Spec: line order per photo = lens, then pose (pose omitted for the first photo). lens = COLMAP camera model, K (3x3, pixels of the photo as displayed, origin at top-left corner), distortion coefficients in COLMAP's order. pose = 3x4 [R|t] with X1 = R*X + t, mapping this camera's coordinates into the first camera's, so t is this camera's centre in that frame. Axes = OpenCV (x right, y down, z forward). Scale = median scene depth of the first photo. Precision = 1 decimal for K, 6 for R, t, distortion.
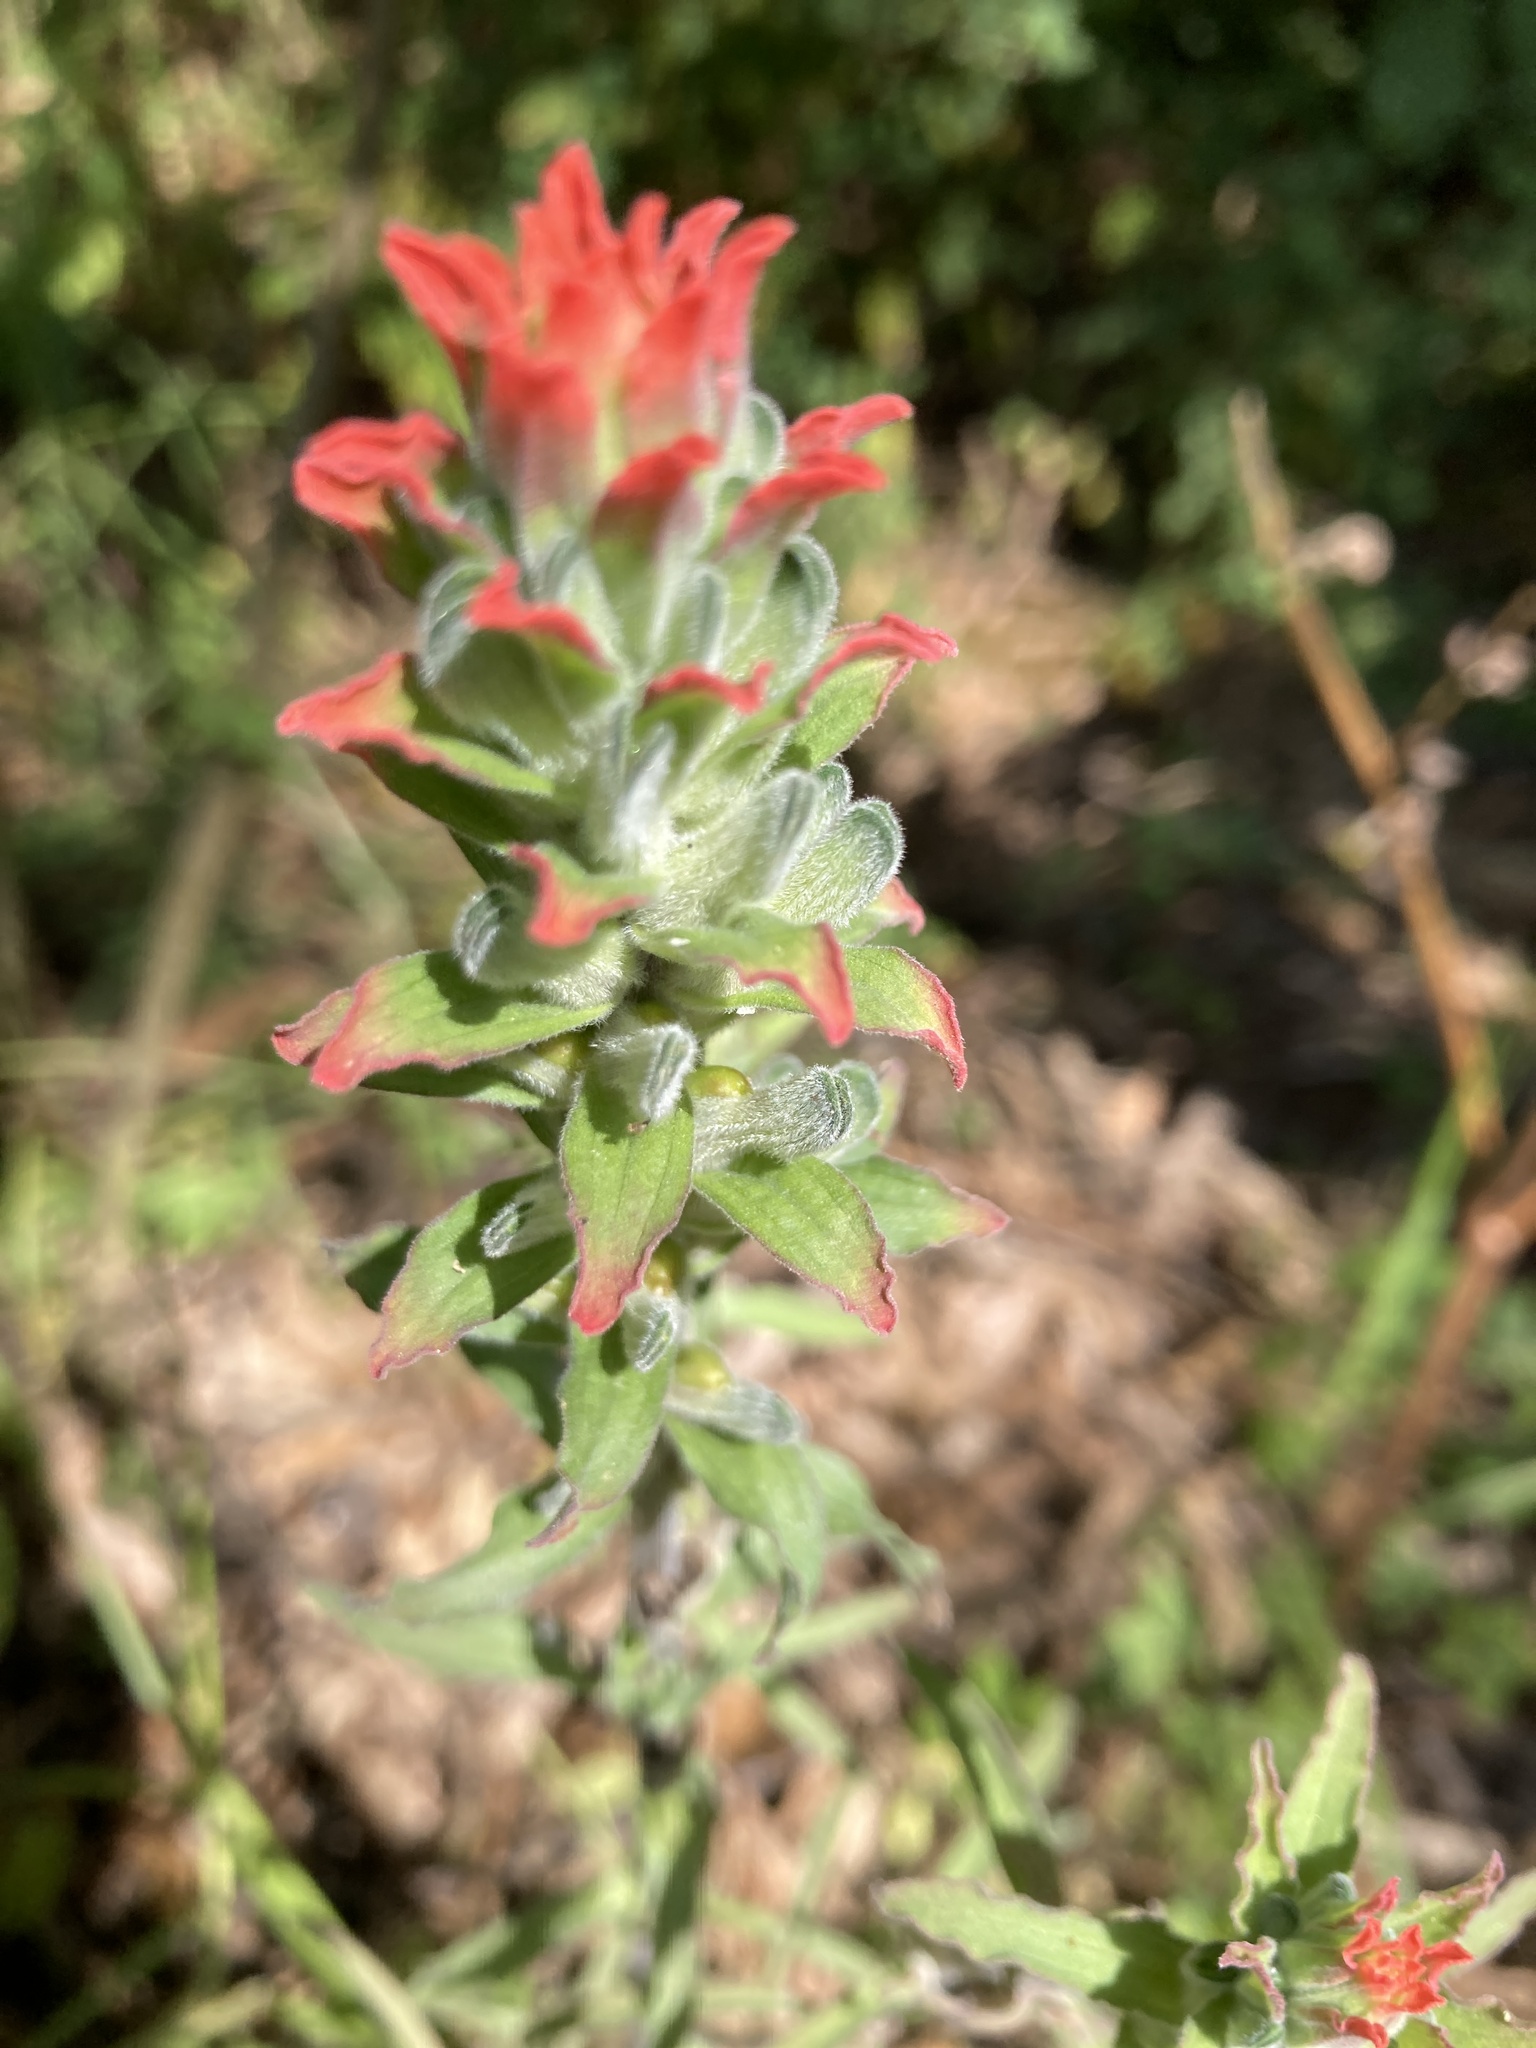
lens RADIAL K [[1809.9, 0, 768.0], [0, 1809.9, 1024.0], [0, 0, 1]] dist [-0.008894, -0.010065]
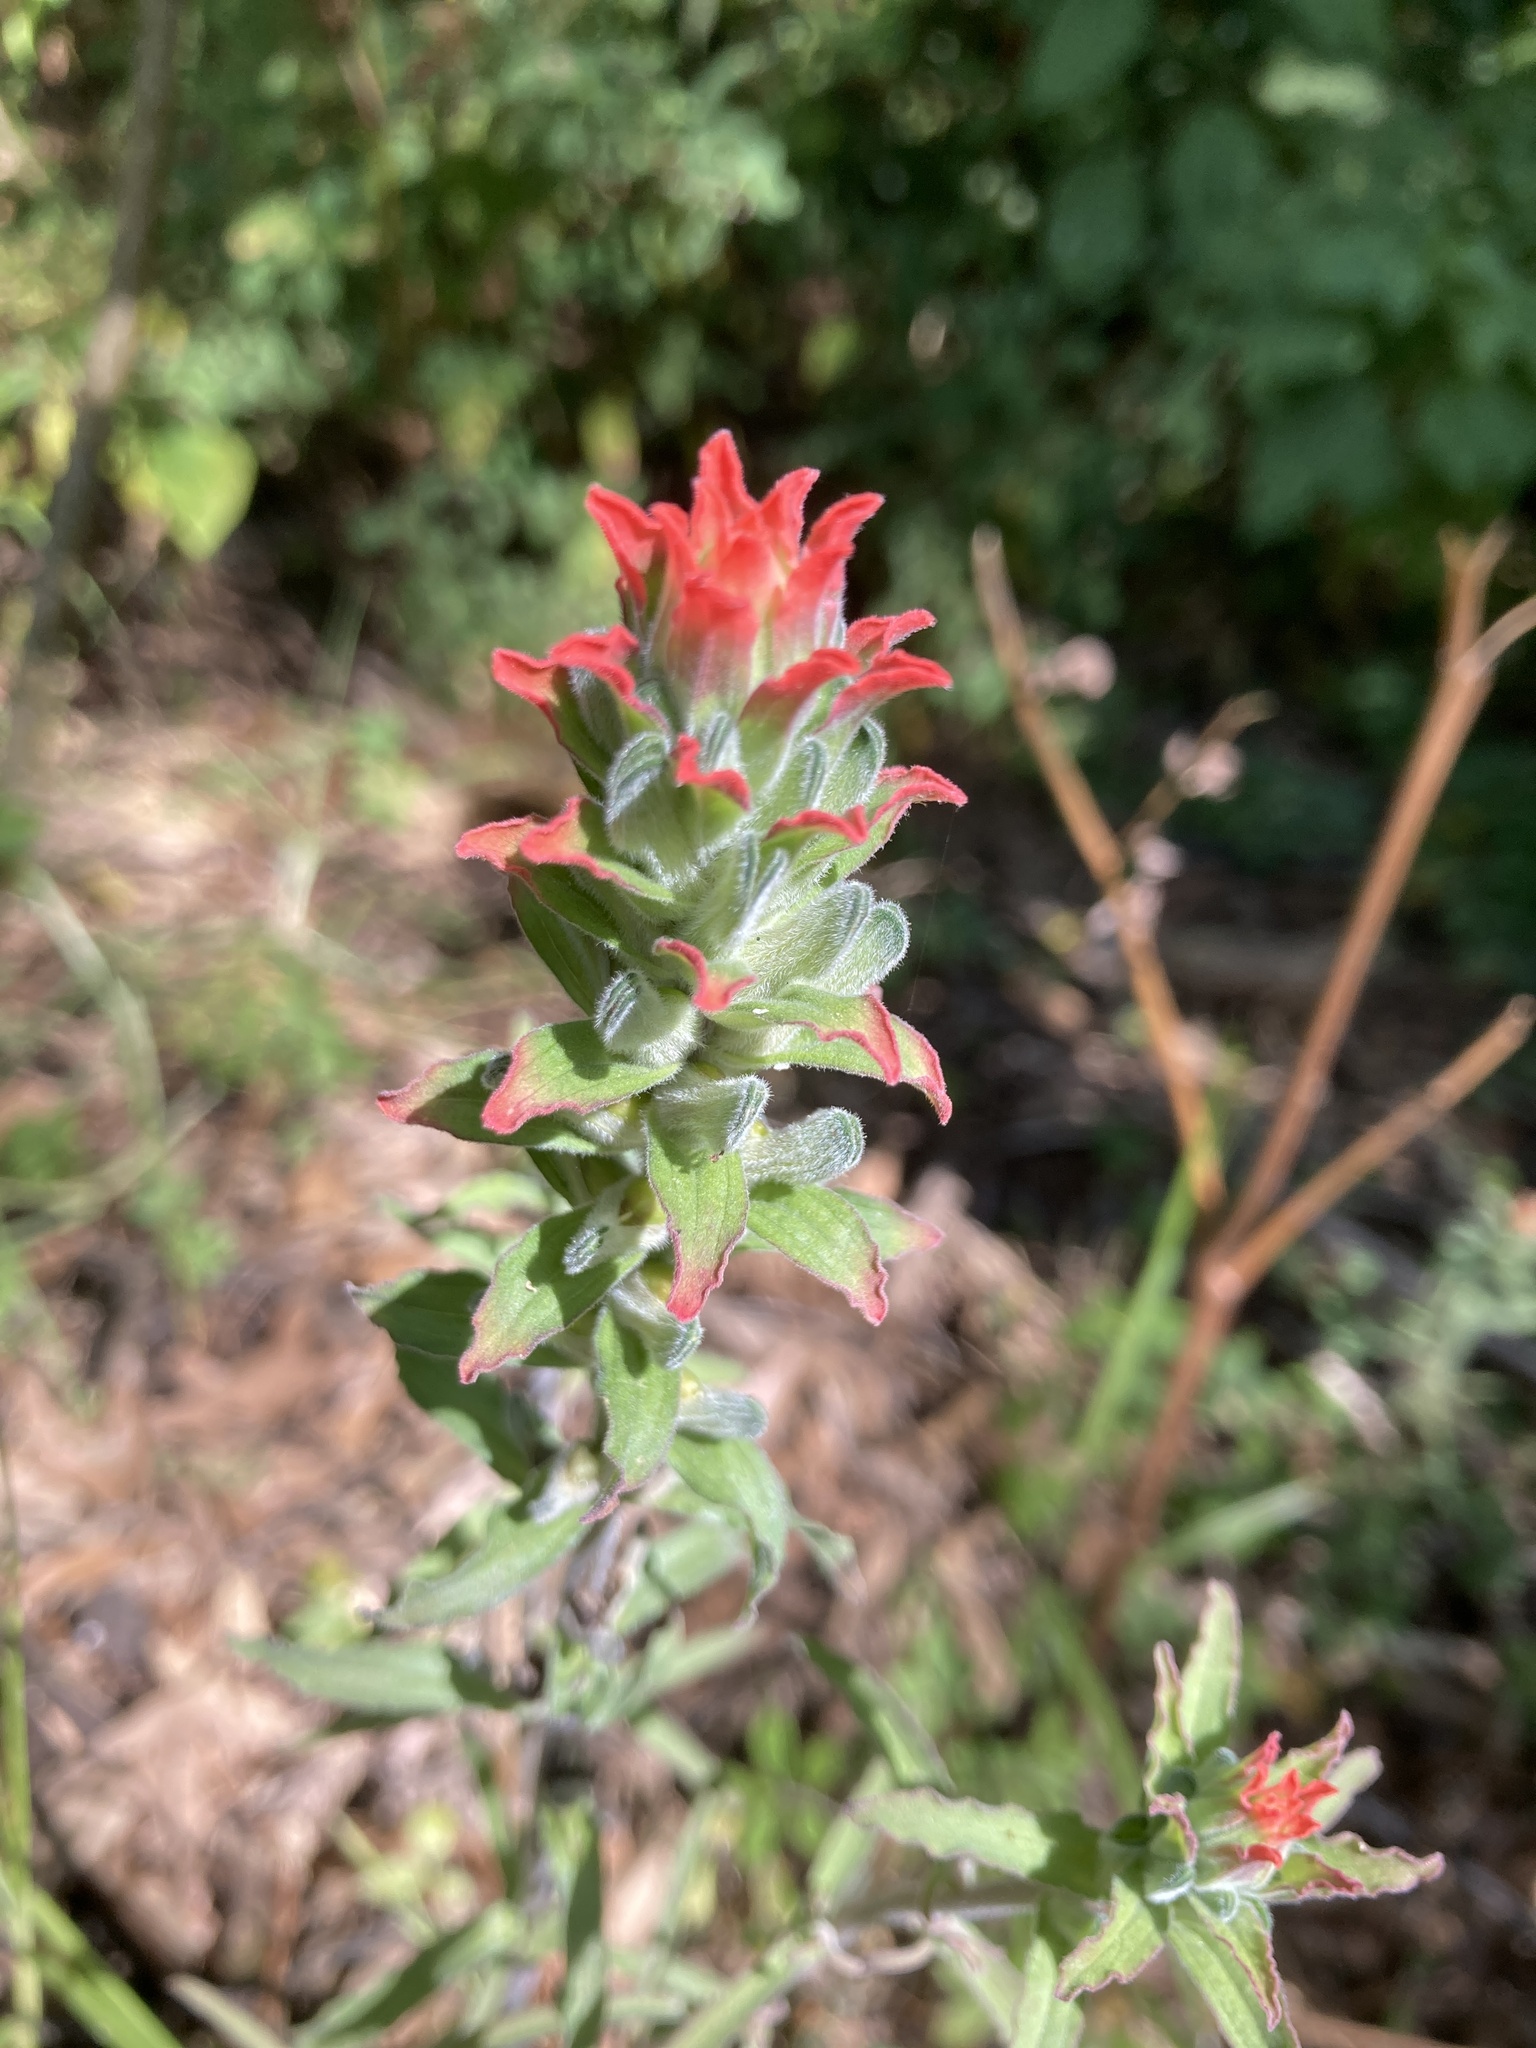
lens RADIAL K [[1809.9, 0, 768.0], [0, 1809.9, 1024.0], [0, 0, 1]] dist [-0.008894, -0.010065]
pose [[0.986856, -0.024057, 0.159799, -0.162217], [0.032255, 0.998282, -0.048913, 0.018038], [-0.158348, 0.053424, 0.985937, -0.187975]]
